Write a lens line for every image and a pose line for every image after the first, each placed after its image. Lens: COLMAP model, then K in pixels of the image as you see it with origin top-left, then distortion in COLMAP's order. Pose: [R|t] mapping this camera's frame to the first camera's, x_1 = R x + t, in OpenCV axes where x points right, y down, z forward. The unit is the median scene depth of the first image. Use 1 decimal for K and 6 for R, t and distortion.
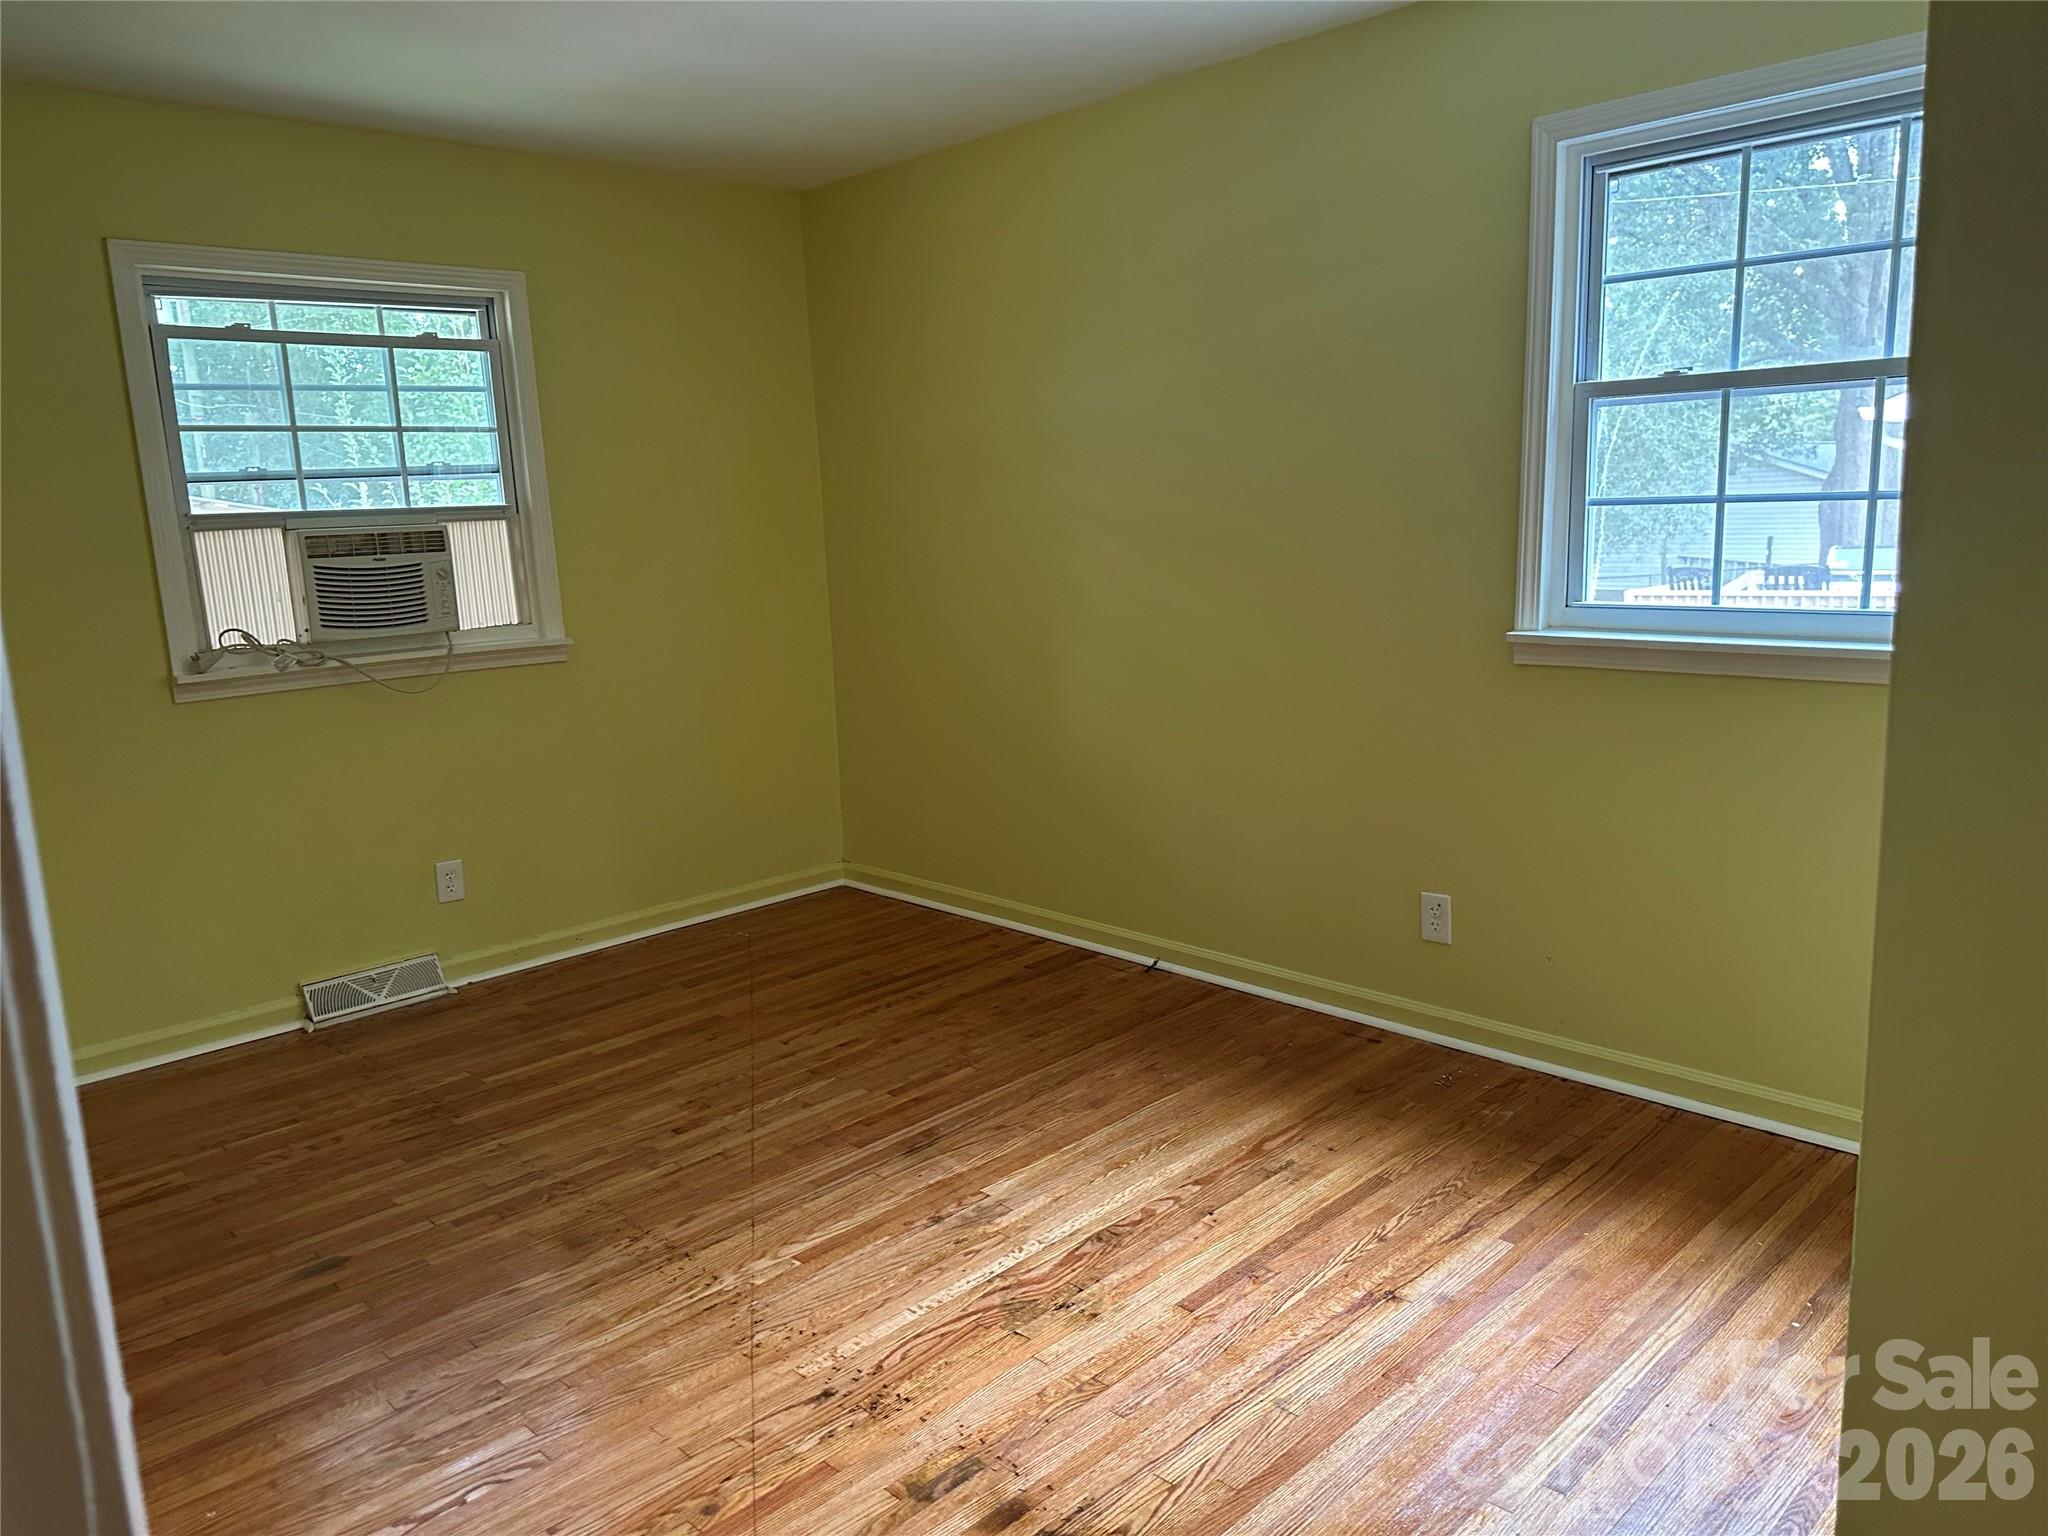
lens RADIAL K [[1436.5, 0, 1024.0], [0, 1436.5, 768.0], [0, 0, 1]] dist [0.096602, -0.169623]
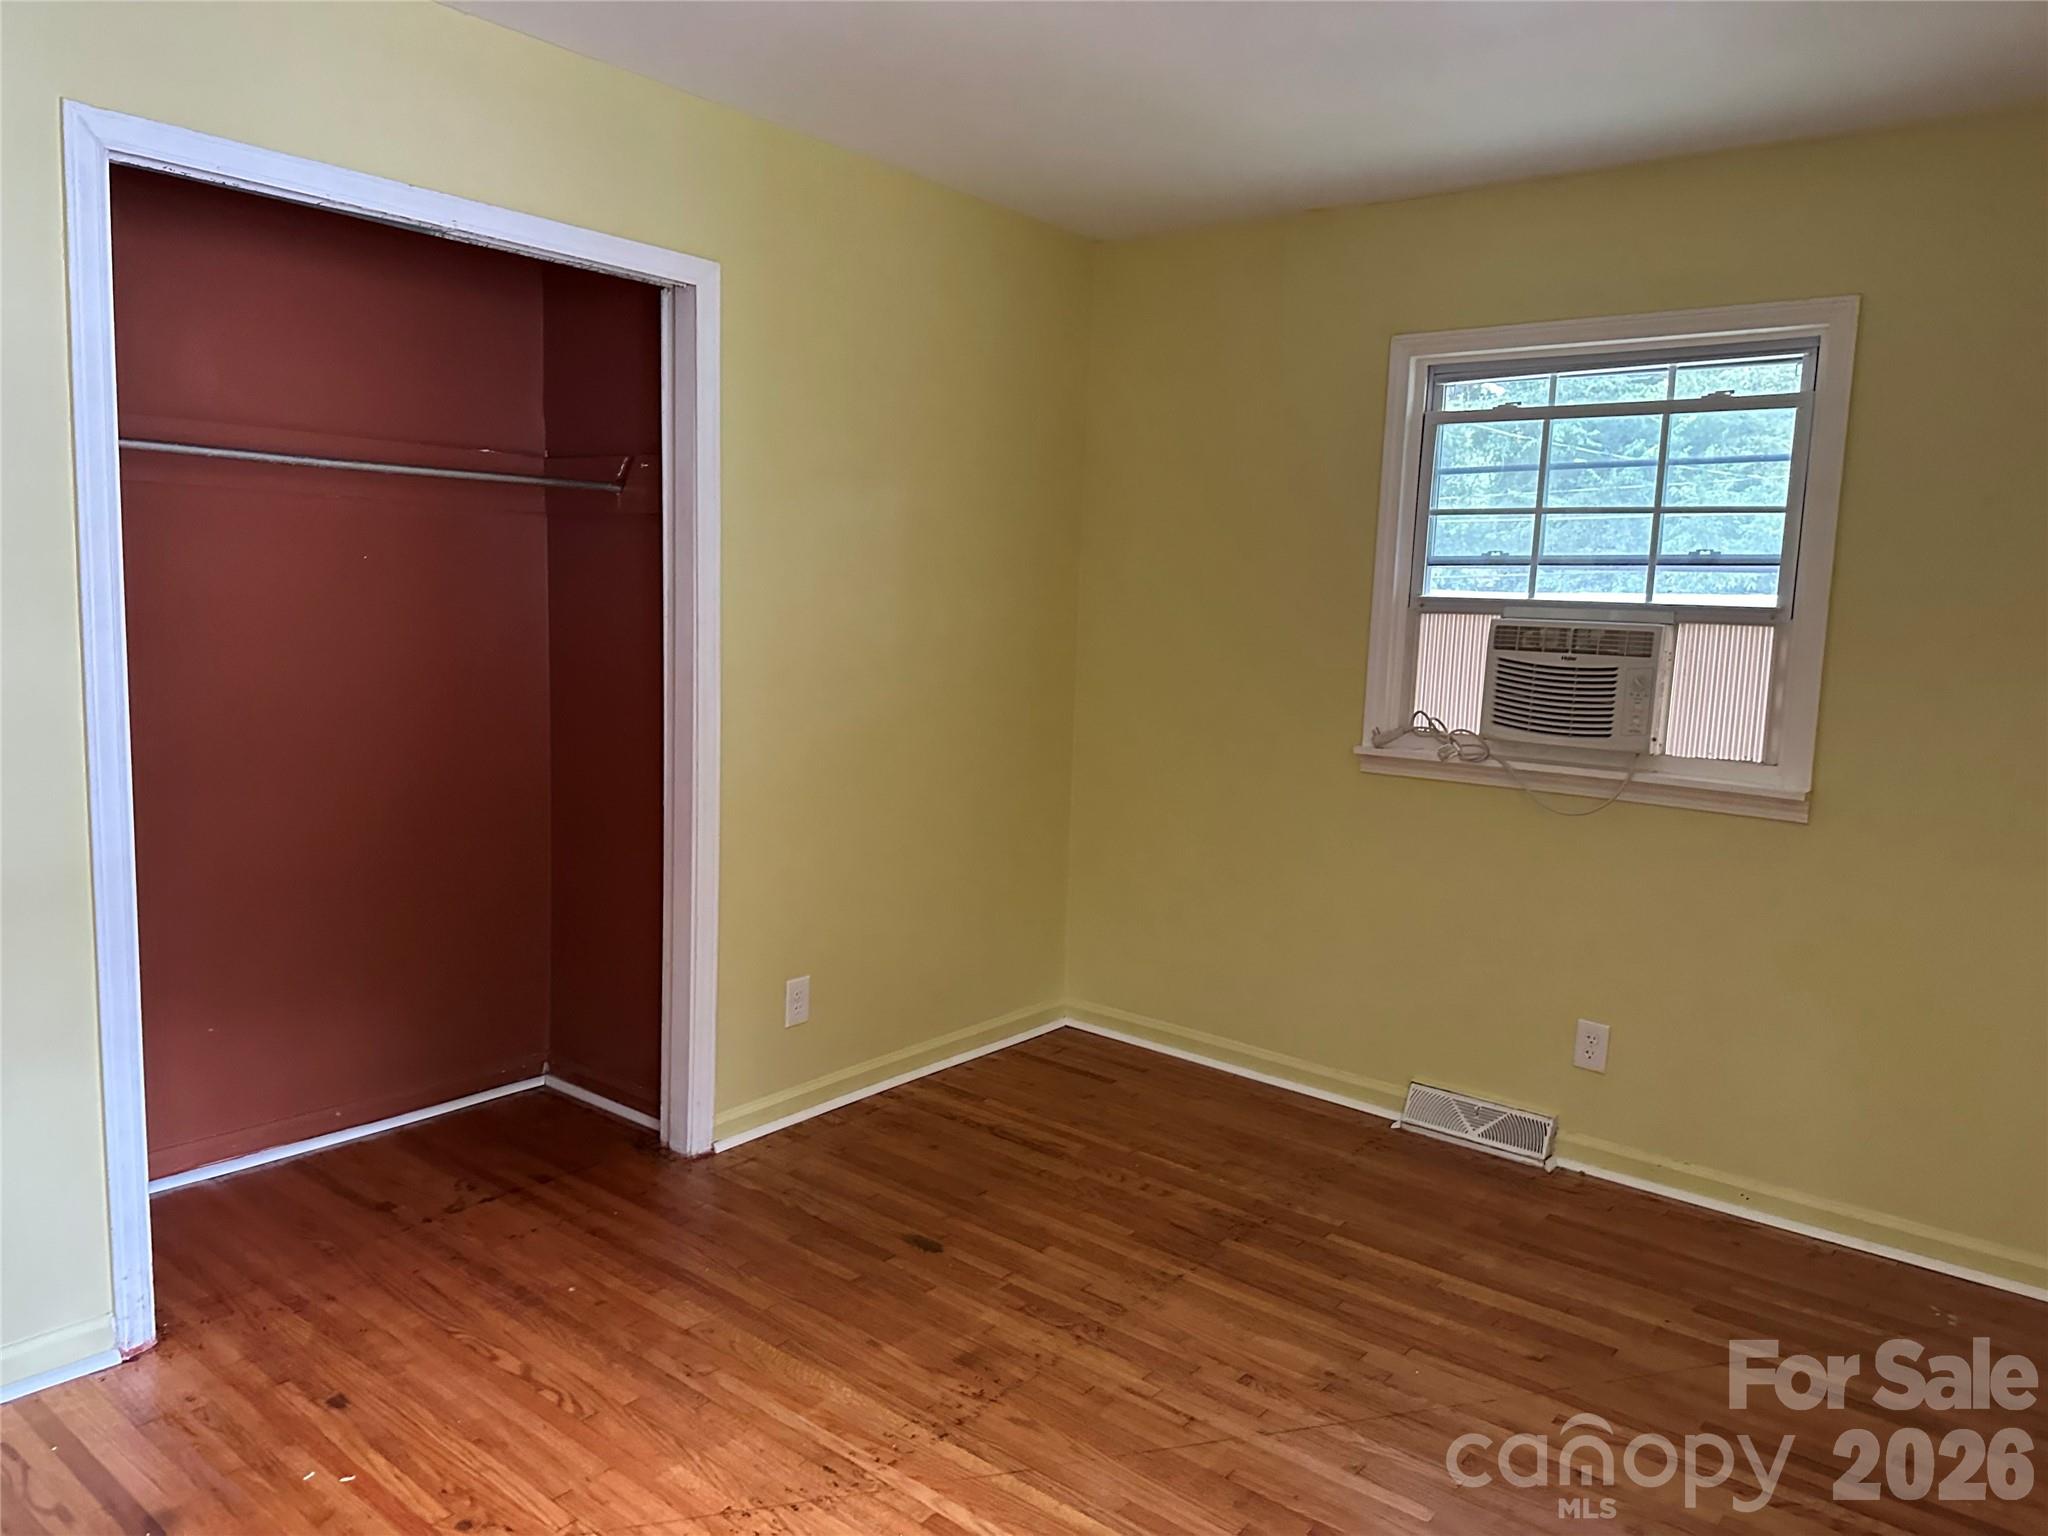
lens RADIAL K [[1436.5, 0, 1024.0], [0, 1436.5, 768.0], [0, 0, 1]] dist [0.096602, -0.169623]
pose [[0.106445, 0.165395, -0.980466, 0.403825], [-0.223002, 0.964920, 0.138562, -0.132716], [0.968989, 0.203897, 0.139594, 0.597587]]
